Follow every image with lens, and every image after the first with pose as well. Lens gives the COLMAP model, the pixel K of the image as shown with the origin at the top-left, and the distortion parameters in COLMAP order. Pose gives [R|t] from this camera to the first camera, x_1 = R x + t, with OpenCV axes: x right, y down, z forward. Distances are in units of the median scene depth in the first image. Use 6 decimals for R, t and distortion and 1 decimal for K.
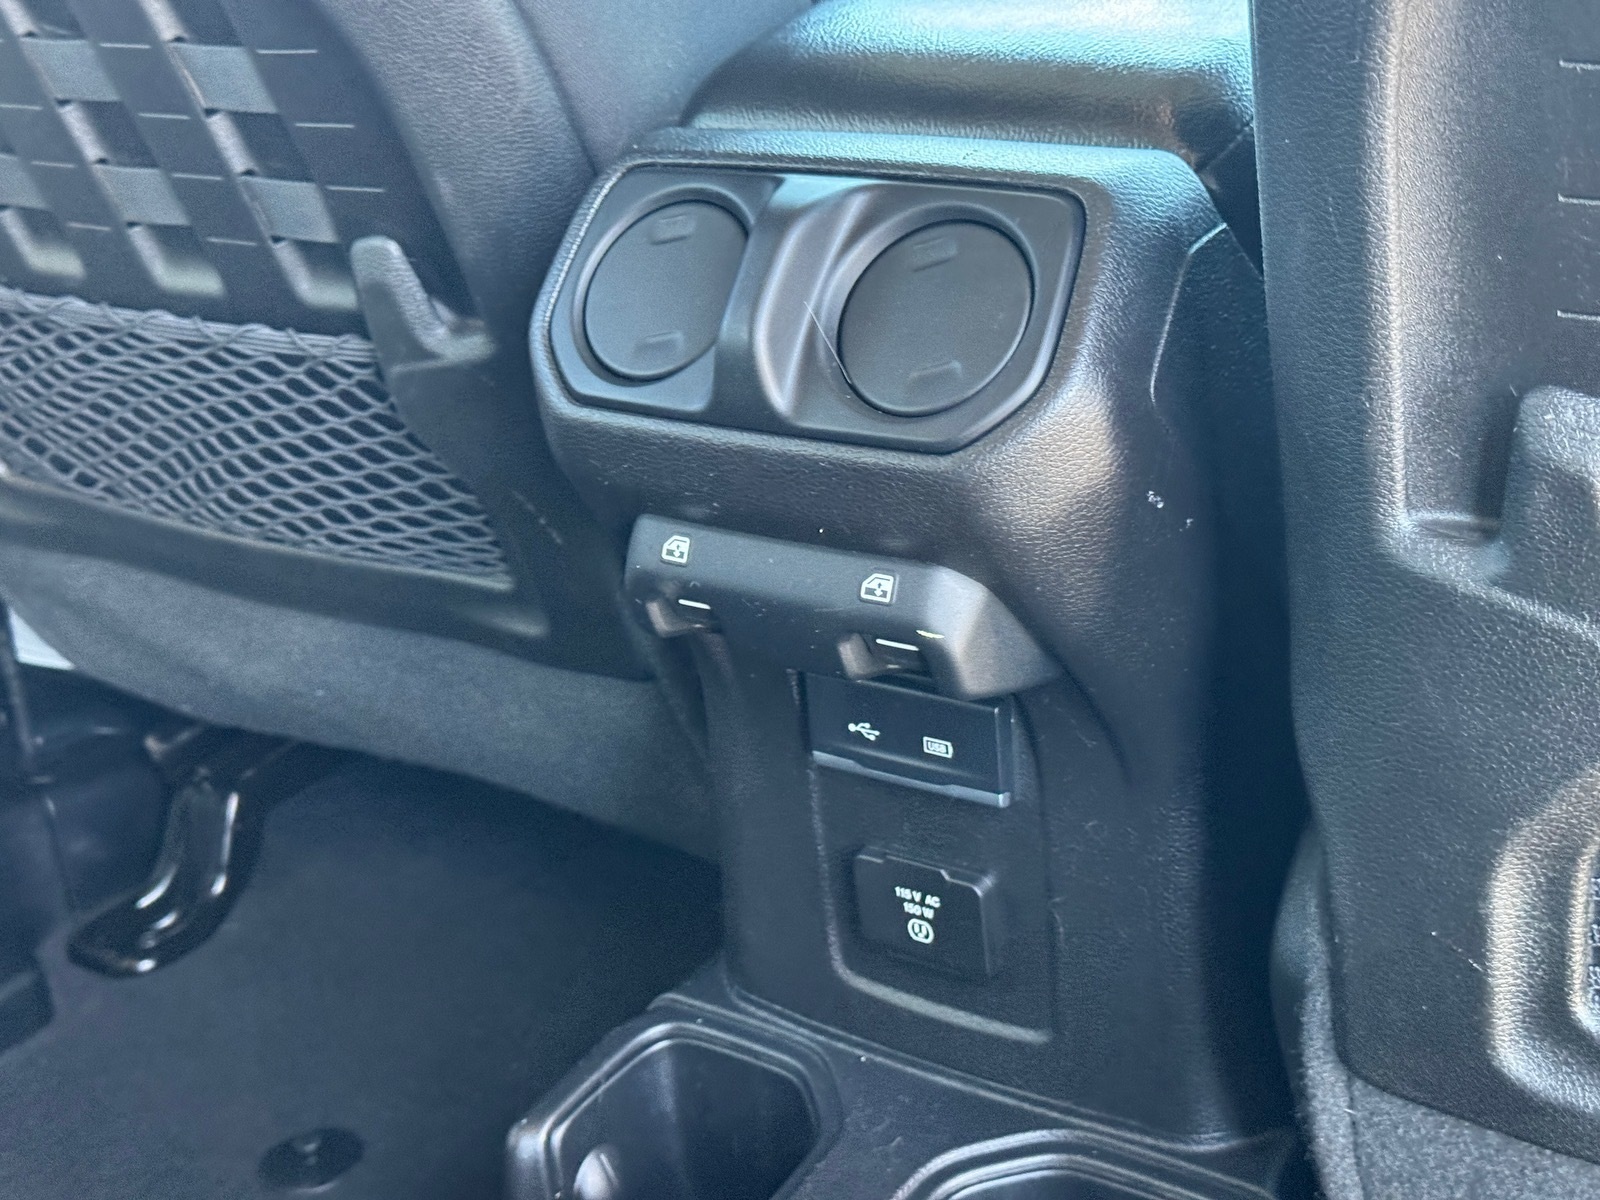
lens RADIAL K [[2256.7, 0, 769.6], [0, 2256.7, 594.1], [0, 0, 1]] dist [0.174587, -0.545840]
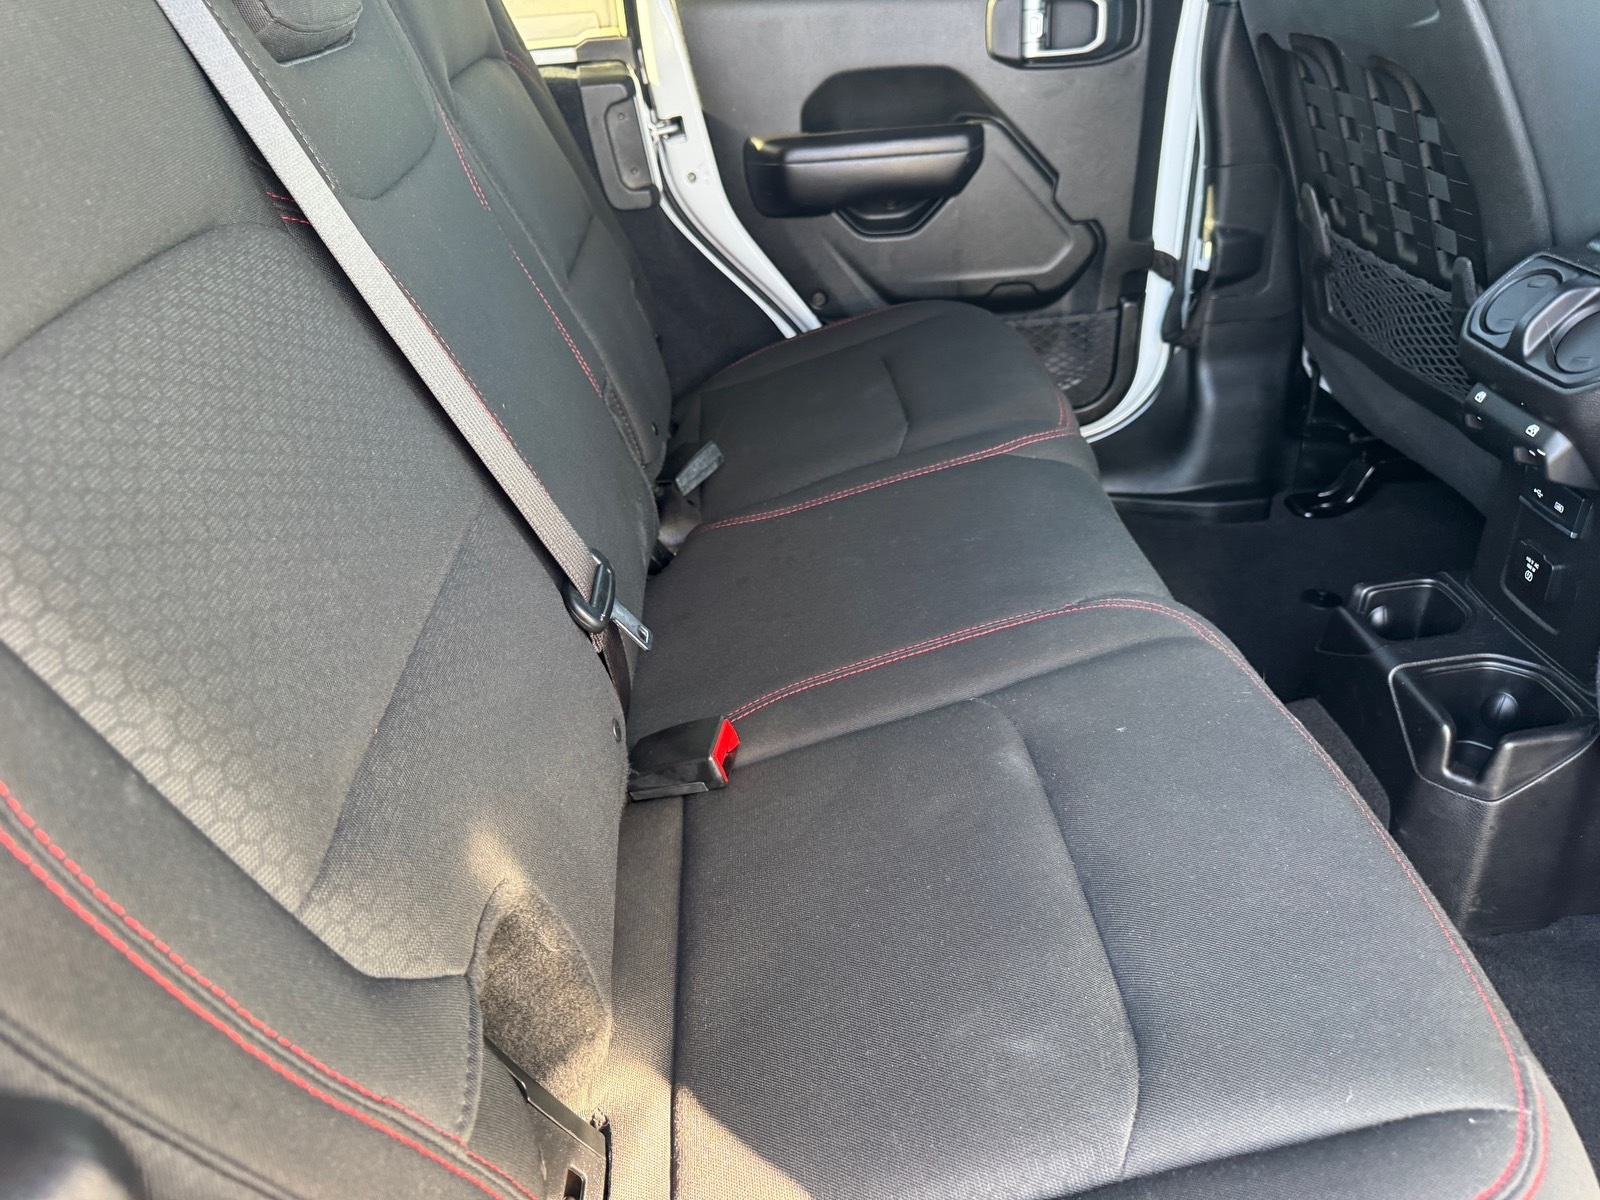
lens RADIAL K [[1173.4, 0, 800.0], [0, 1173.4, 600.0], [0, 0, 1]] dist [0.038060, -0.048152]
pose [[0.622385, 0.441707, -0.646168, 0.375378], [-0.304620, 0.897157, 0.319870, -0.004279], [0.721002, -0.002246, 0.692929, -0.464431]]
